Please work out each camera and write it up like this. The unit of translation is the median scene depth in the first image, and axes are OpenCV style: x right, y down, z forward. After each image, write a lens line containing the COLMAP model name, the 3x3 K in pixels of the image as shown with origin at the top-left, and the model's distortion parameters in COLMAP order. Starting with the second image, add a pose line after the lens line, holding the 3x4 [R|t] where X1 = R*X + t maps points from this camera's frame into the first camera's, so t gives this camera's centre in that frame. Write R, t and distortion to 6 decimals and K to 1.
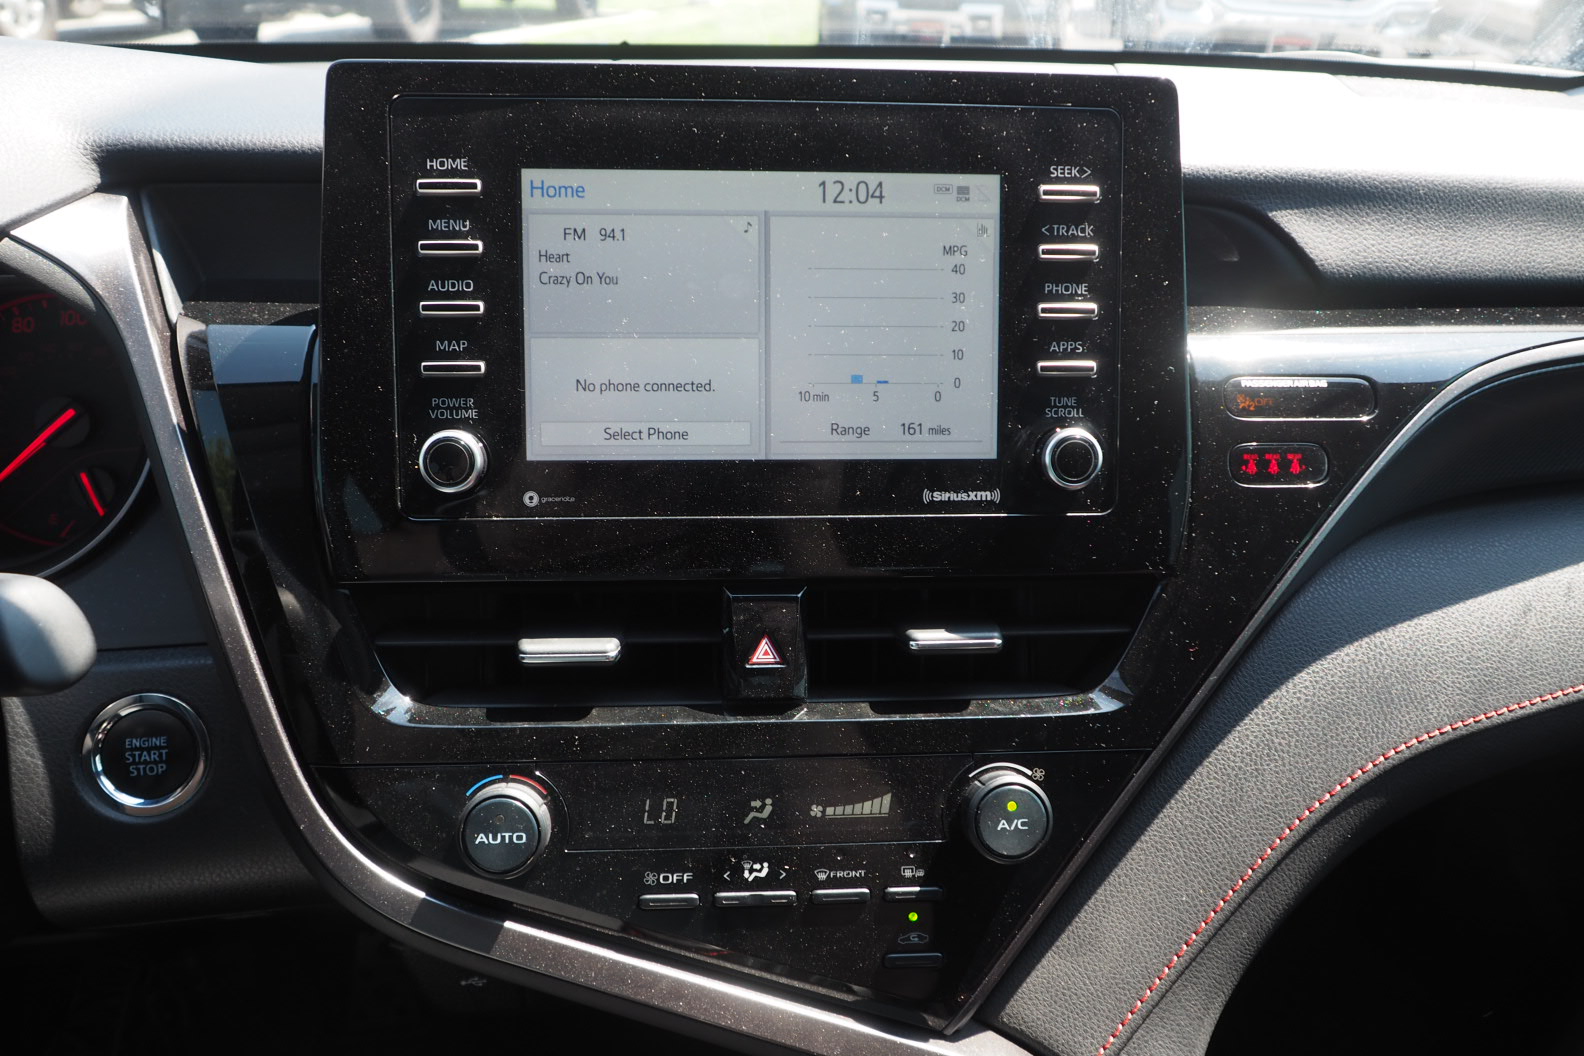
lens RADIAL K [[1137.3, 0, 787.2], [0, 1137.3, 510.0], [0, 0, 1]] dist [-0.017807, 0.004177]
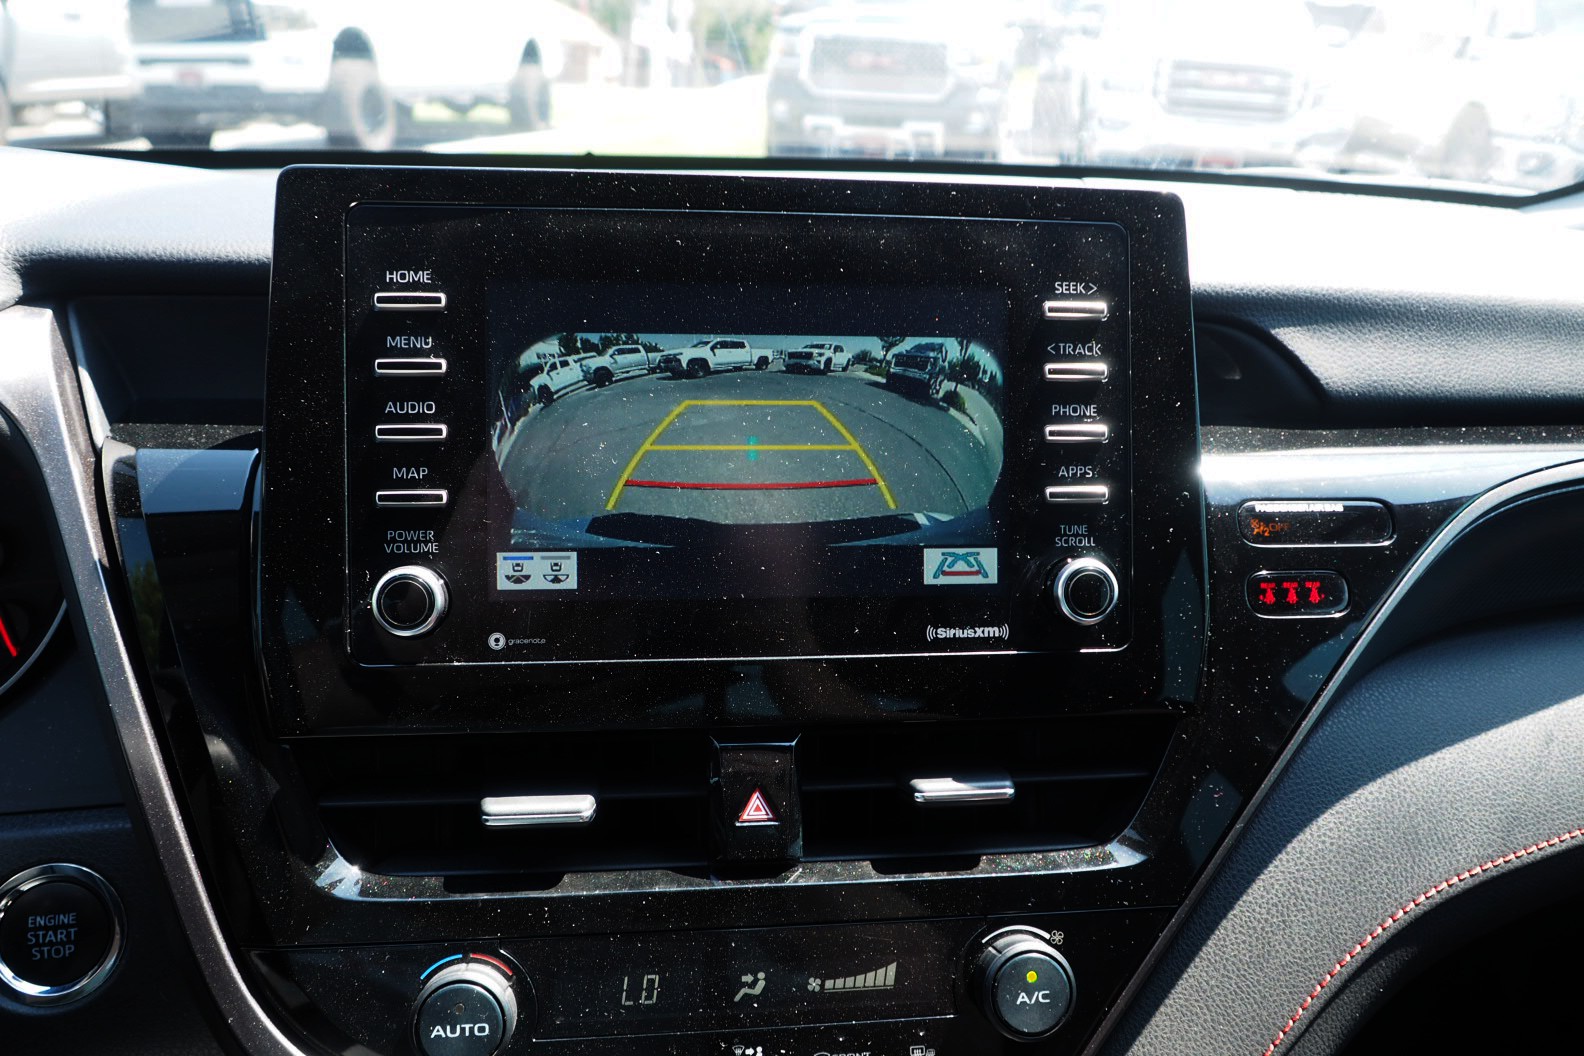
lens RADIAL K [[1128.5, 0, 792.0], [0, 1128.5, 528.0], [0, 0, 1]] dist [-0.024618, 0.006103]
pose [[0.998765, -0.005385, 0.049384, -0.034351], [0.008892, 0.997432, -0.071067, -0.033252], [-0.048875, 0.071419, 0.996248, 0.088524]]
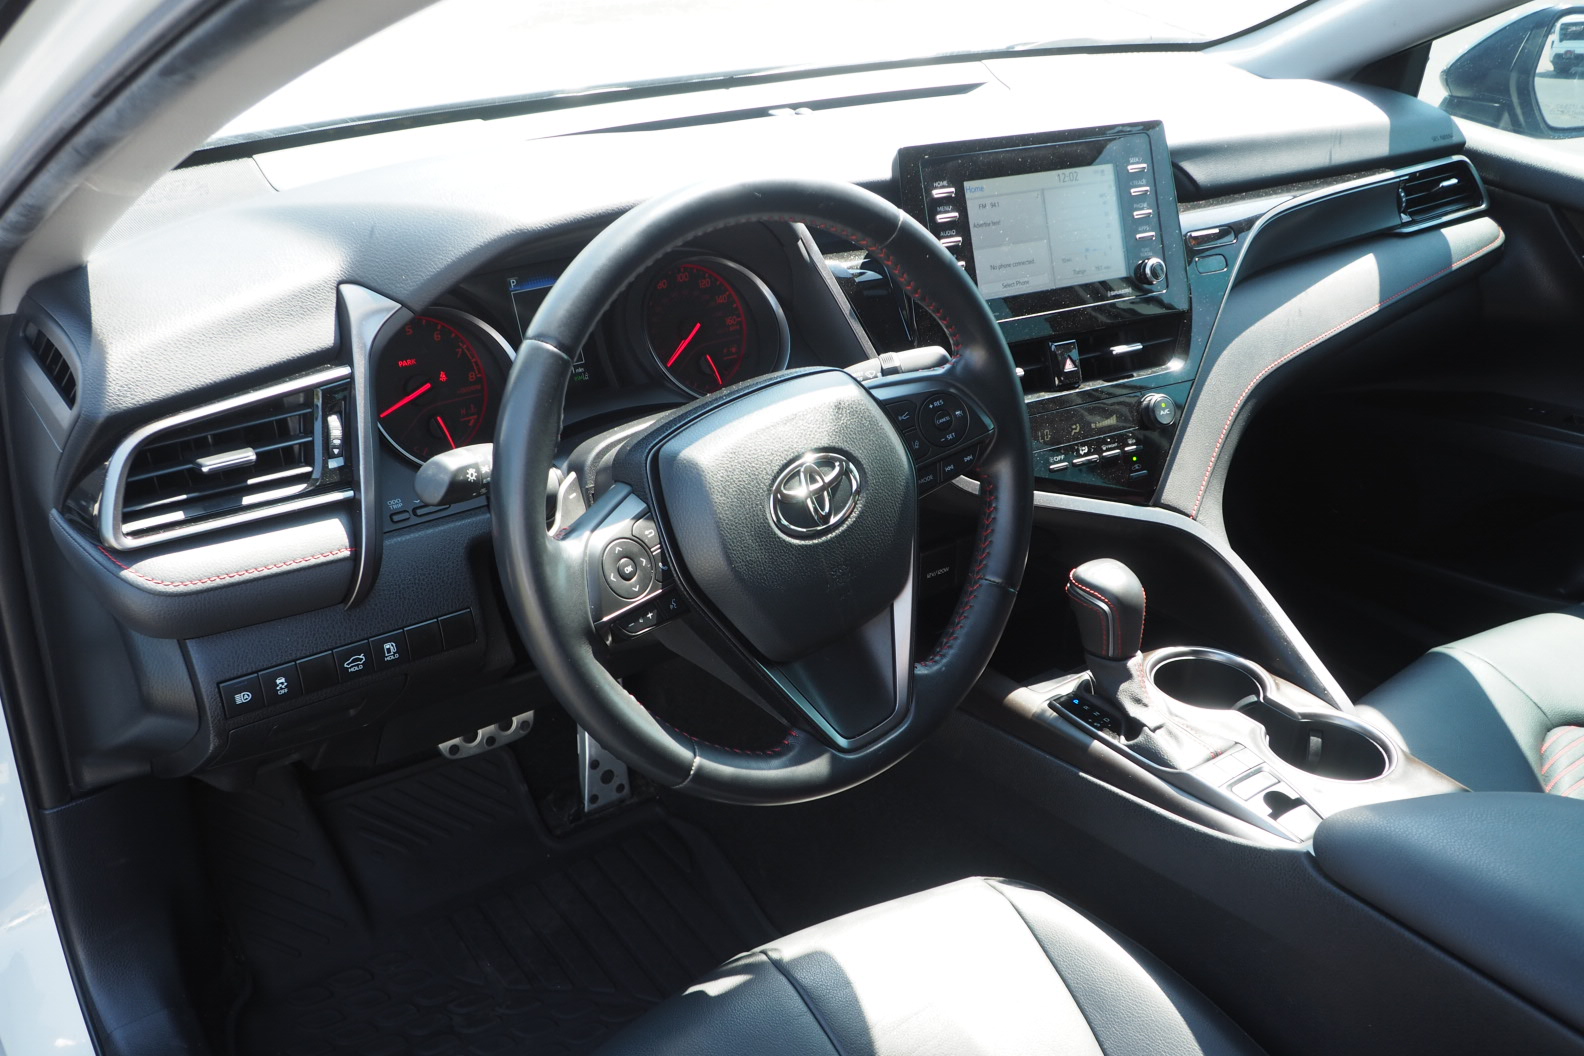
lens RADIAL K [[1450.6, 0, 792.0], [0, 1450.6, 528.0], [0, 0, 1]] dist [0.005924, 0.000093]
pose [[0.894509, -0.202853, 0.398377, -1.901430], [0.189047, 0.979168, 0.074107, 0.125287], [-0.405110, 0.009023, 0.914223, -1.659095]]
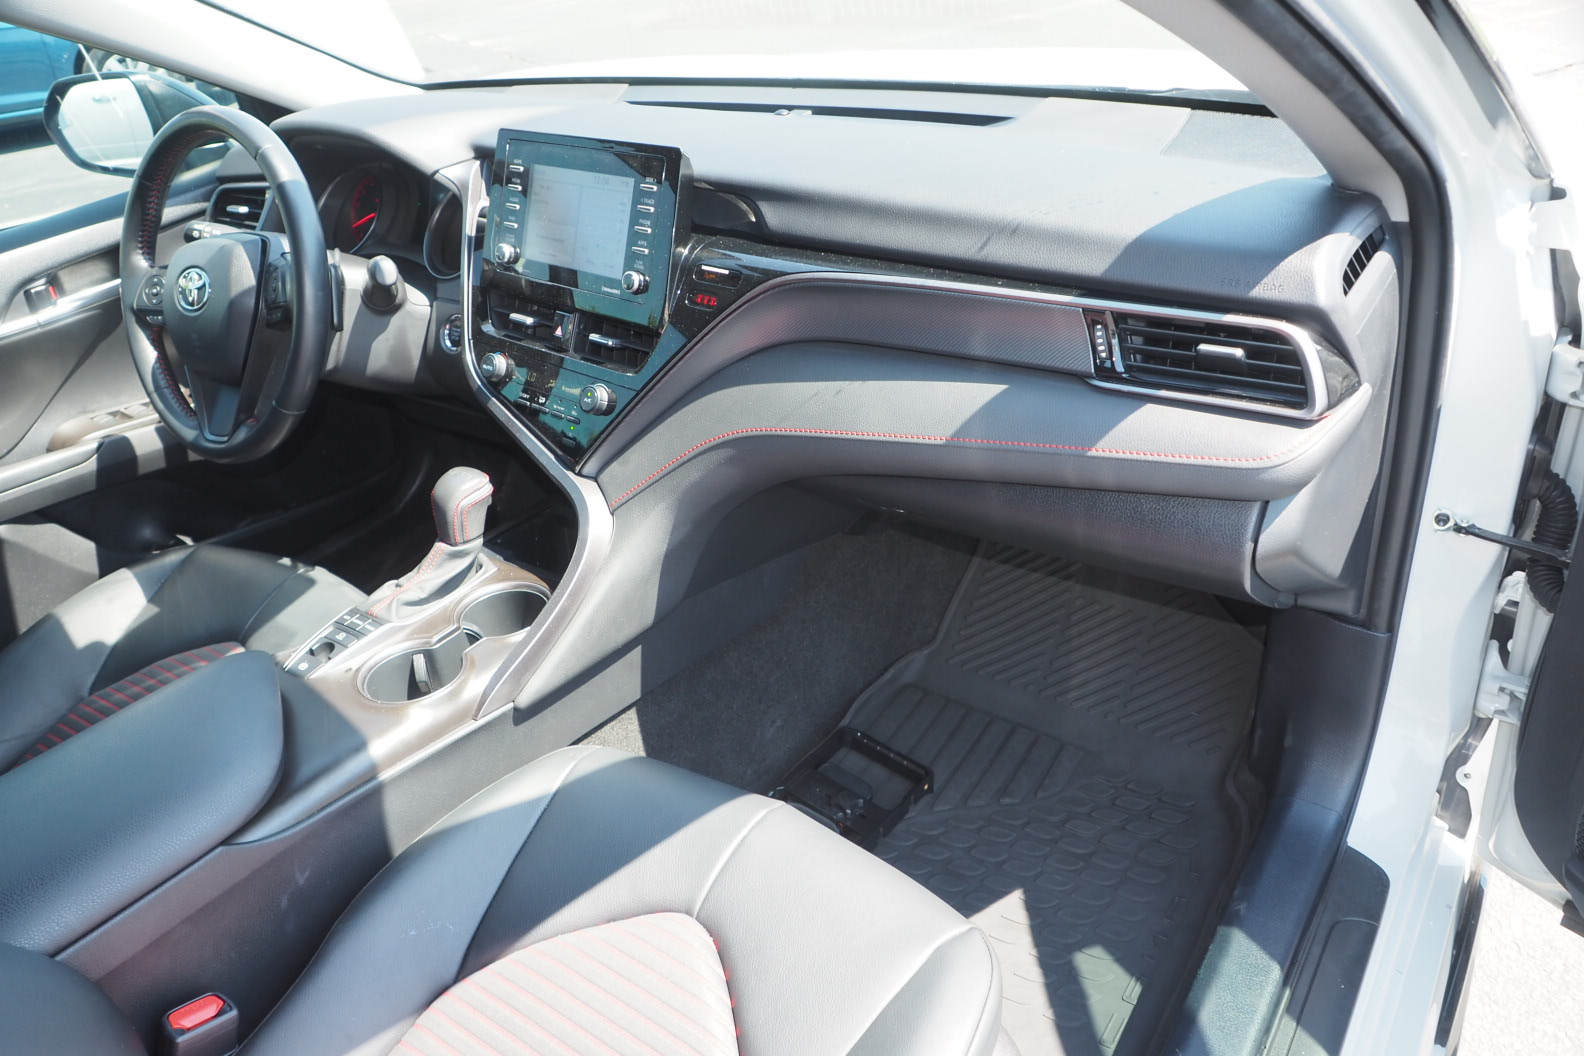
lens RADIAL K [[1128.5, 0, 792.0], [0, 1128.5, 528.0], [0, 0, 1]] dist [-0.024618, 0.006103]
pose [[0.706771, 0.289216, -0.645623, 2.515398], [-0.219263, 0.957229, 0.188774, -0.076136], [0.672606, 0.008141, 0.739956, -0.805936]]
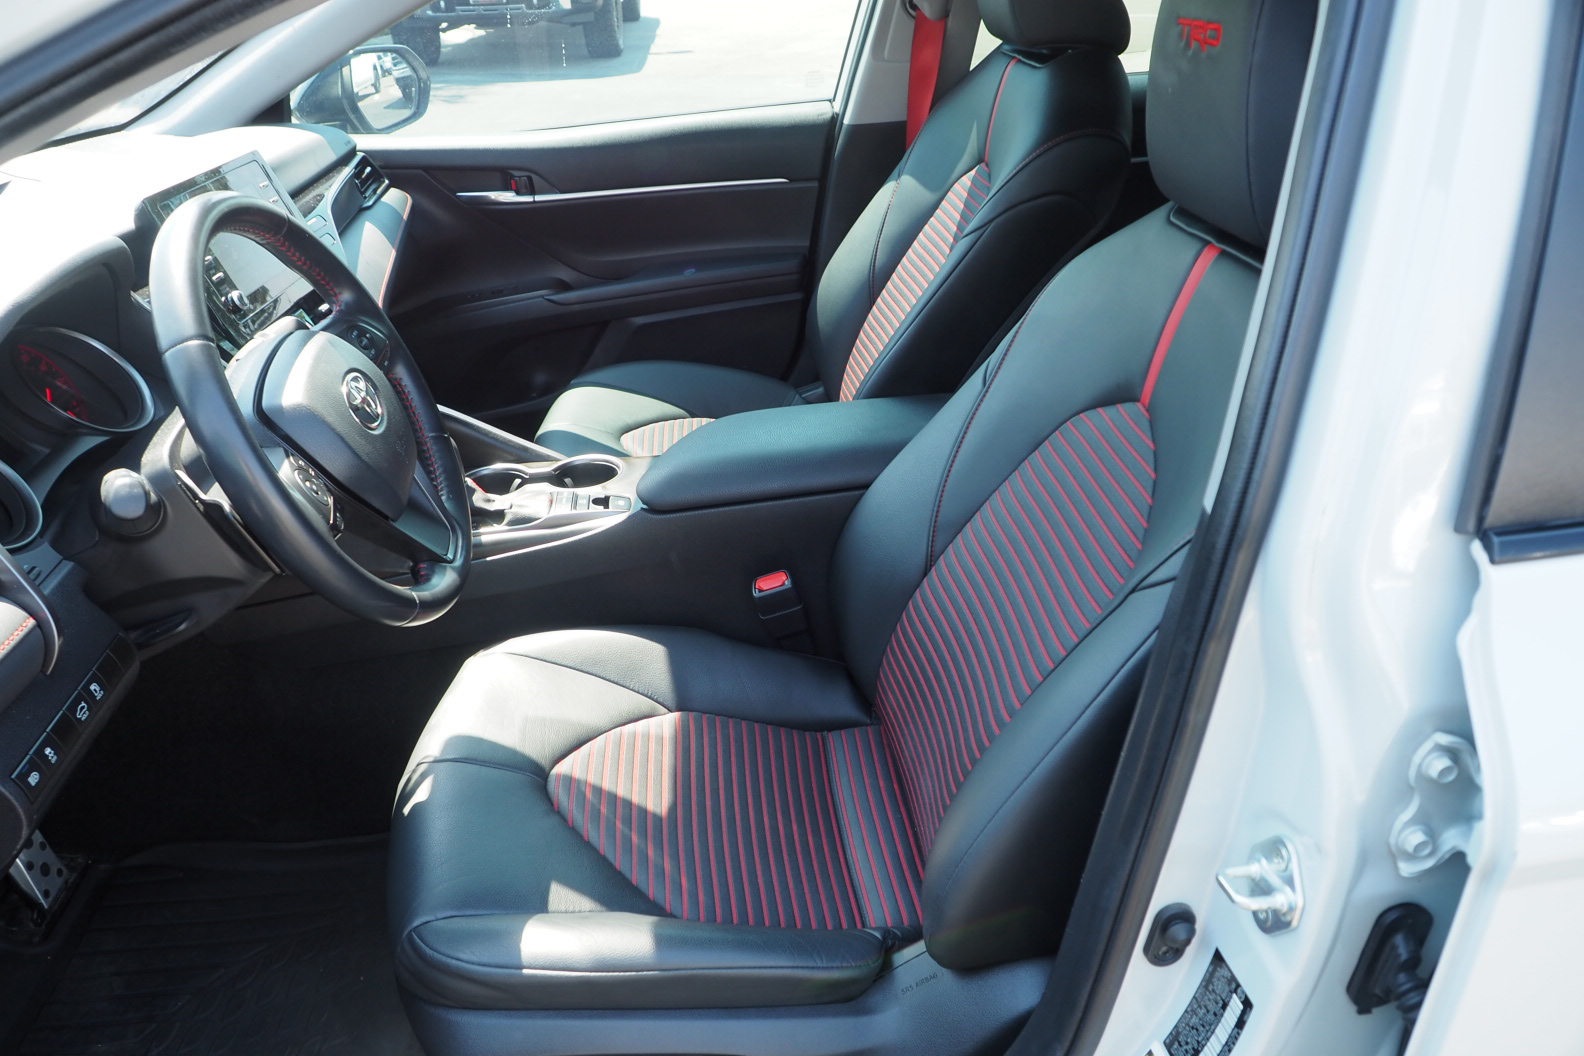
lens RADIAL K [[1137.3, 0, 787.2], [0, 1137.3, 510.0], [0, 0, 1]] dist [-0.017807, 0.004177]
pose [[0.065228, -0.483989, 0.872639, -3.181416], [0.479552, 0.782101, 0.397929, -0.105776], [-0.875086, 0.392520, 0.283113, -1.003551]]
